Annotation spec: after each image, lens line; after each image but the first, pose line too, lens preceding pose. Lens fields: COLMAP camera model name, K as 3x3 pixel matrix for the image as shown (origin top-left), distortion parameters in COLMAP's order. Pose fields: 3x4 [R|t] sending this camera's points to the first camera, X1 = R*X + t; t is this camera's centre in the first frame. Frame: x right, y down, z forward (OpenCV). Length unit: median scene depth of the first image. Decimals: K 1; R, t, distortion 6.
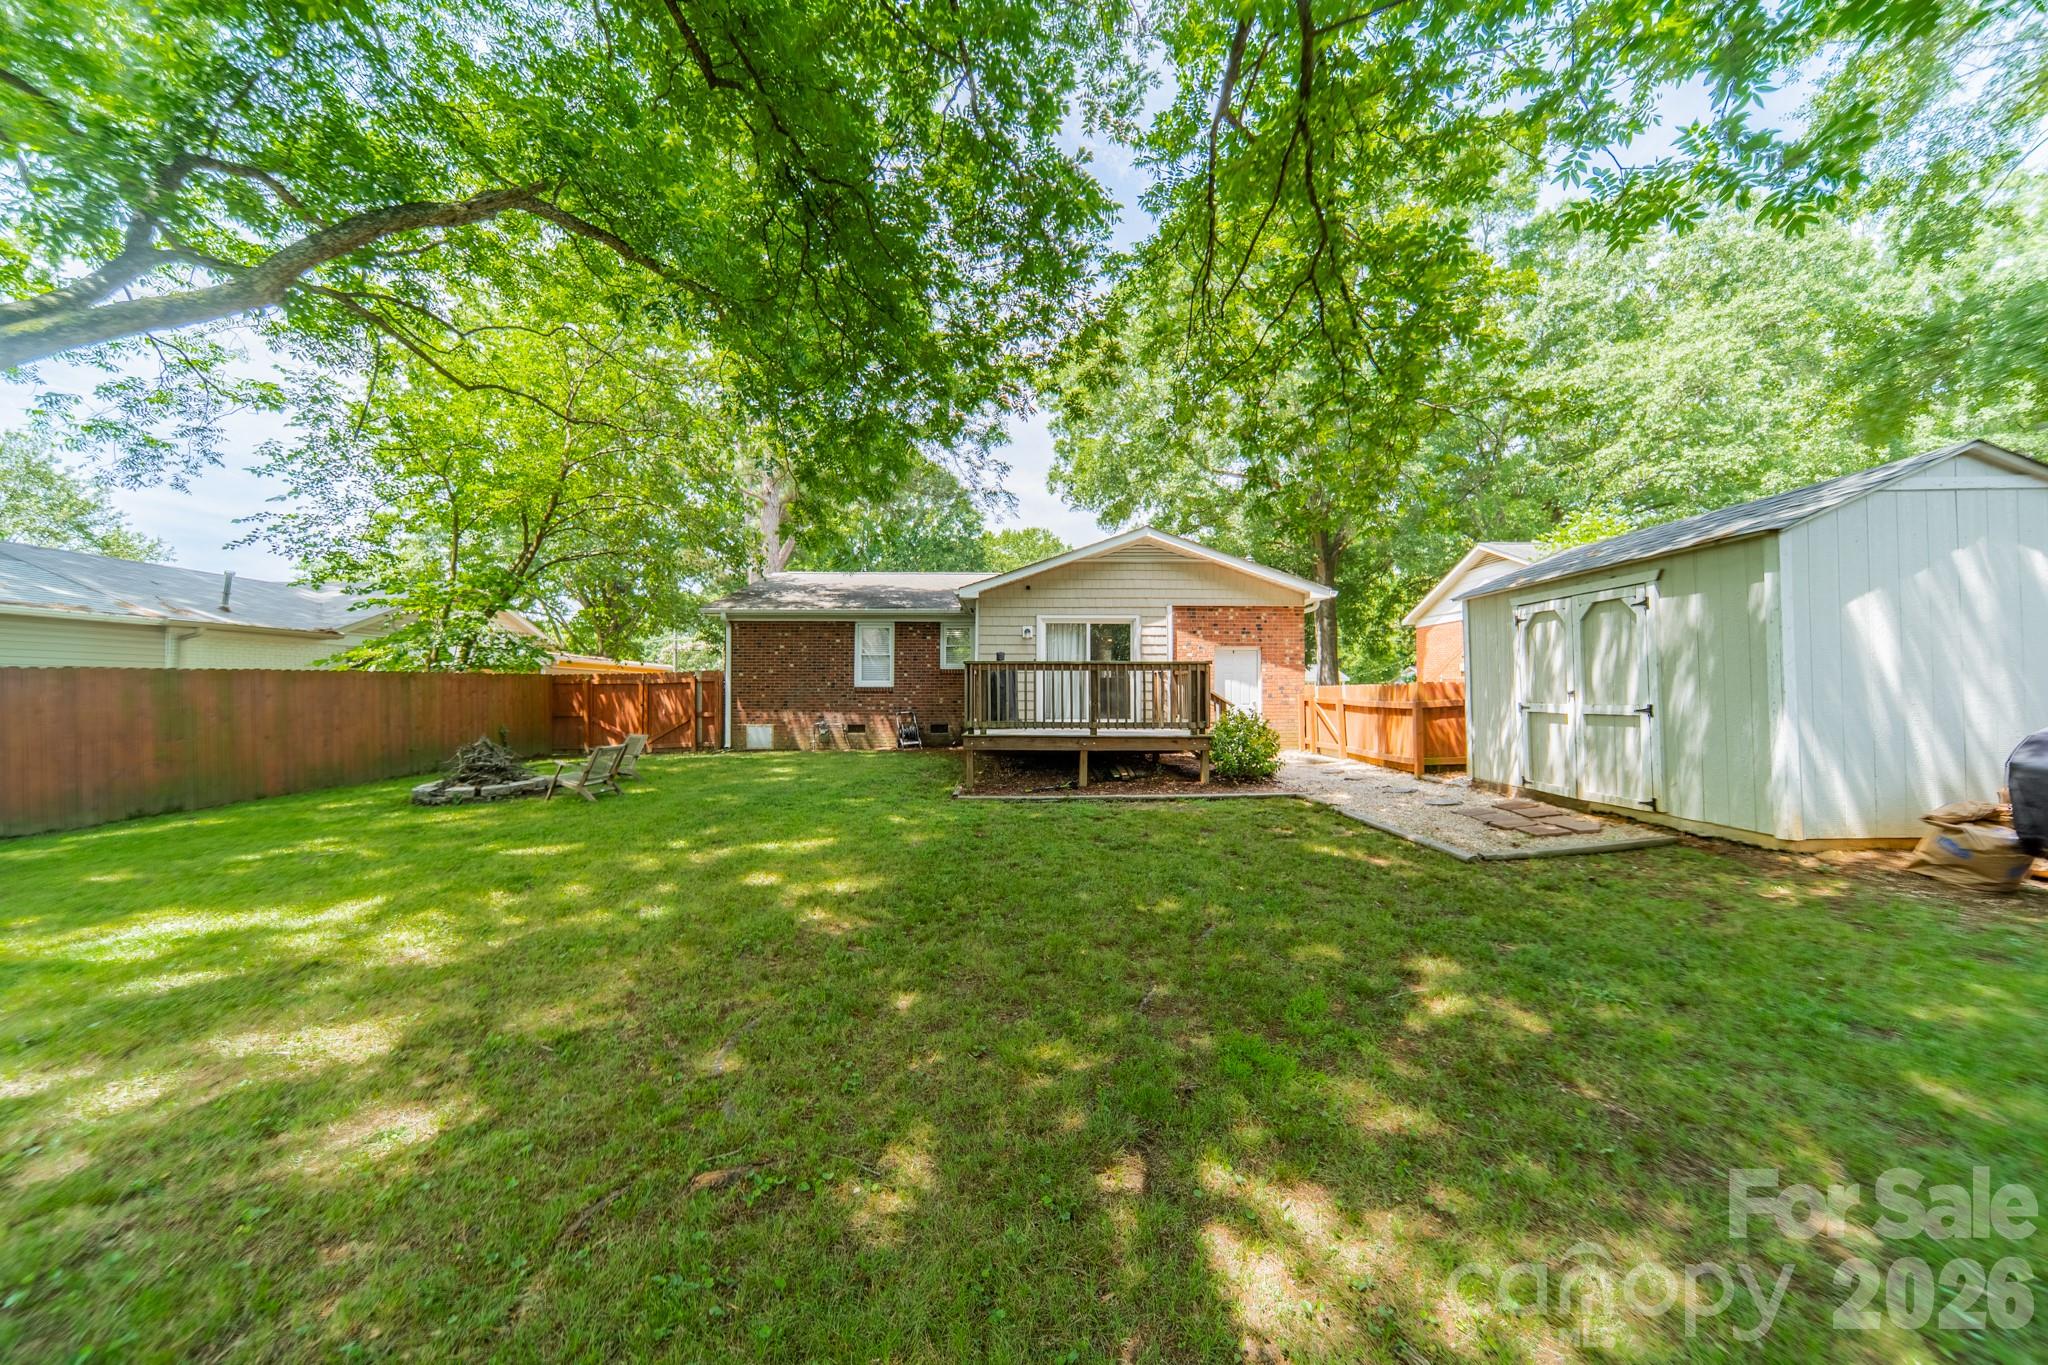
lens RADIAL K [[726.9, 0, 1024.0], [0, 726.9, 682.5], [0, 0, 1]] dist [0.001903, 0.000119]
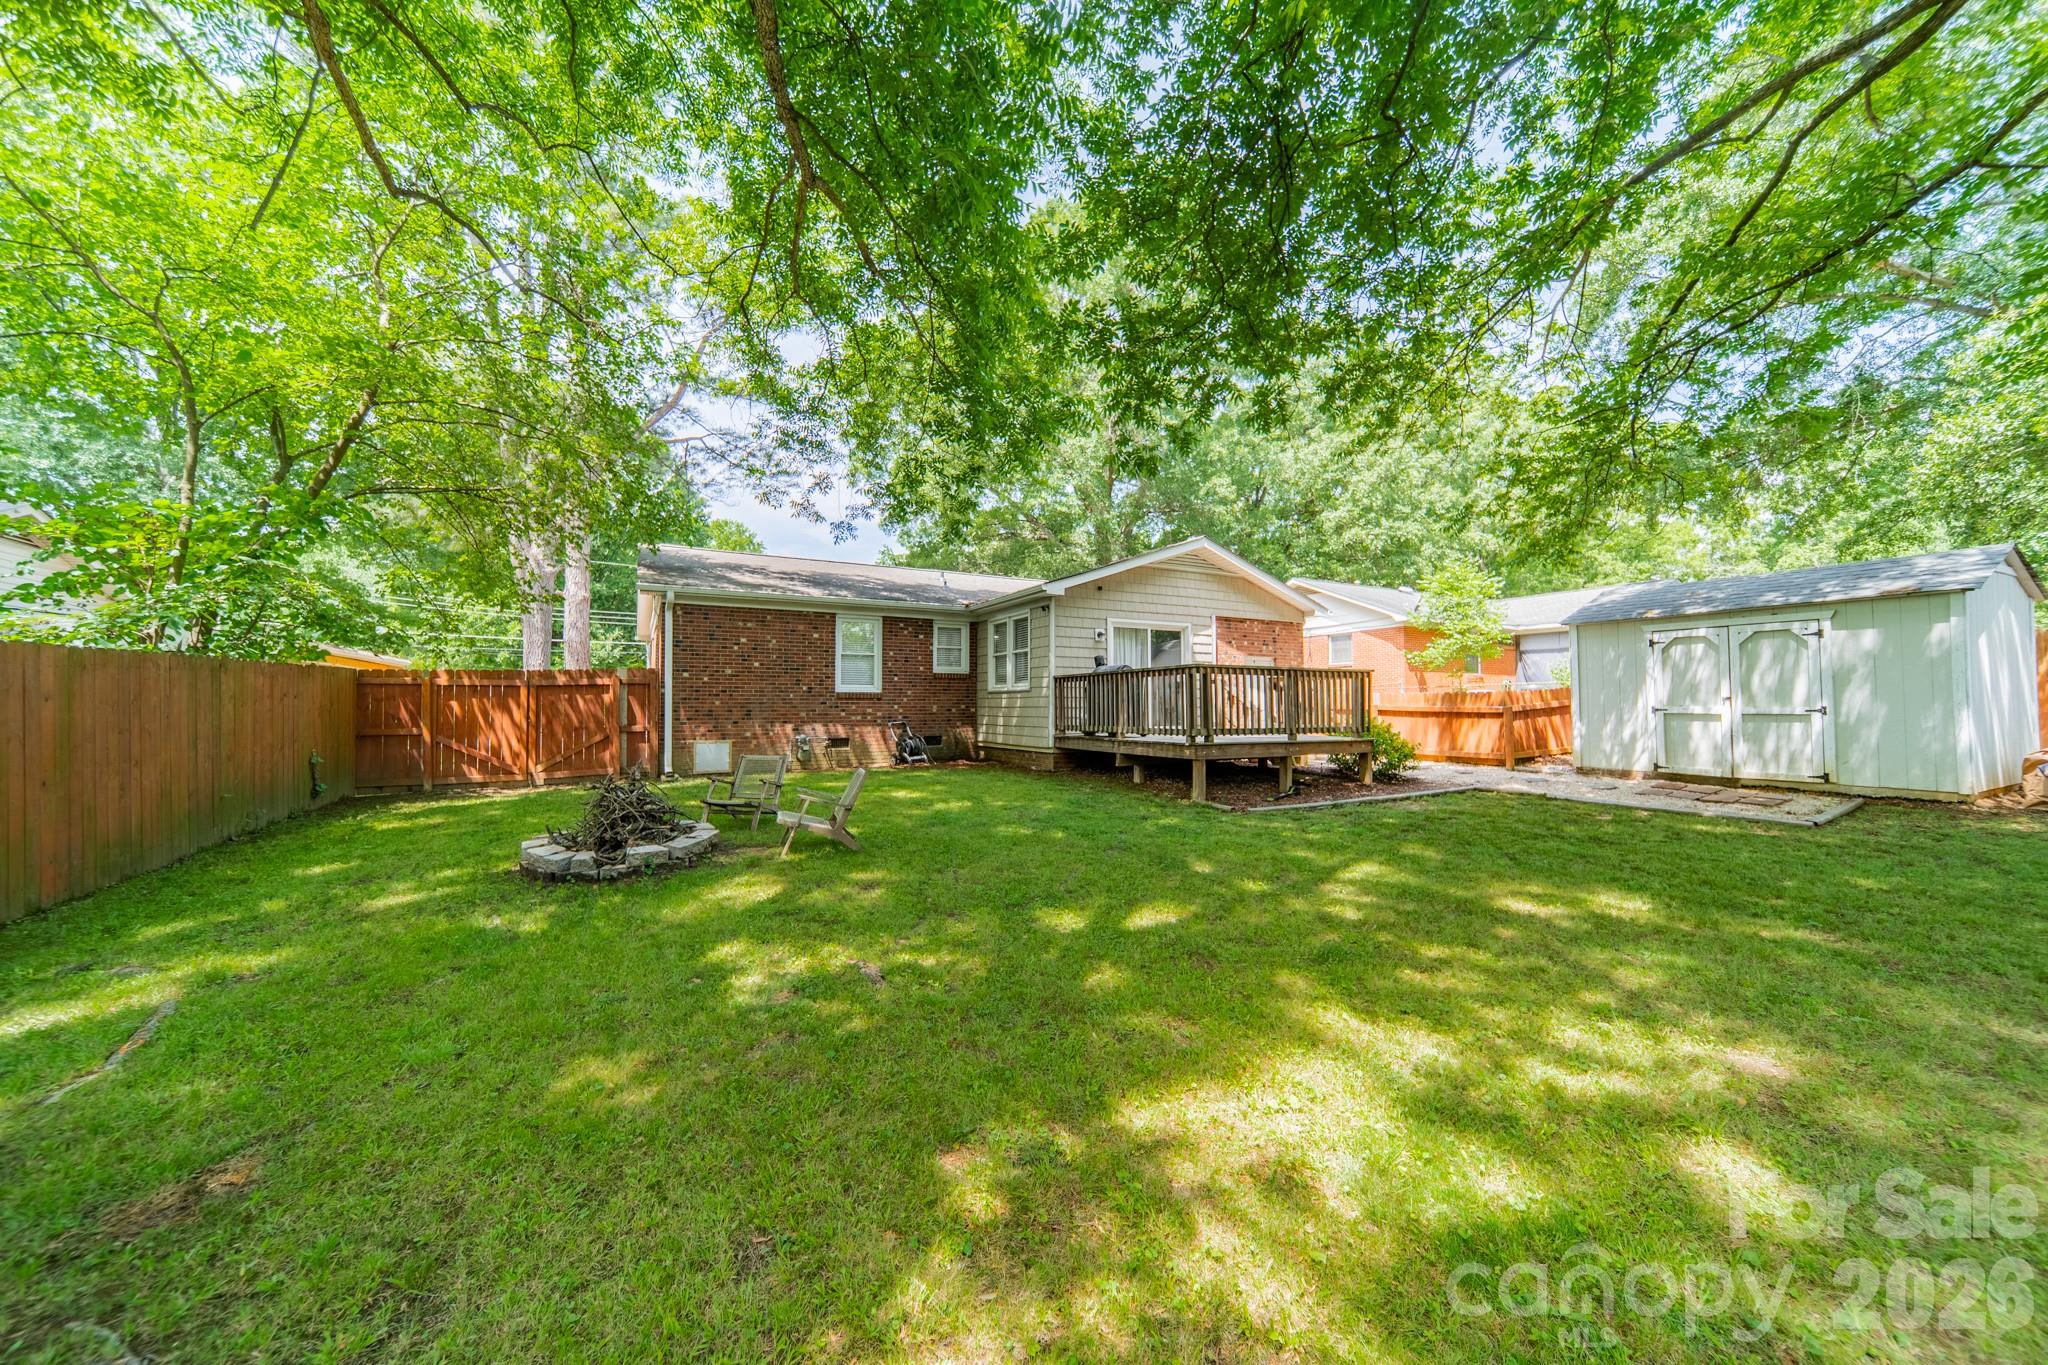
lens RADIAL K [[726.9, 0, 1024.0], [0, 726.9, 682.5], [0, 0, 1]] dist [0.001903, 0.000119]
pose [[0.888095, 0.013412, 0.459464, -0.584305], [-0.006877, 0.999850, -0.015893, 0.009023], [-0.459608, 0.010955, 0.888054, 0.234109]]
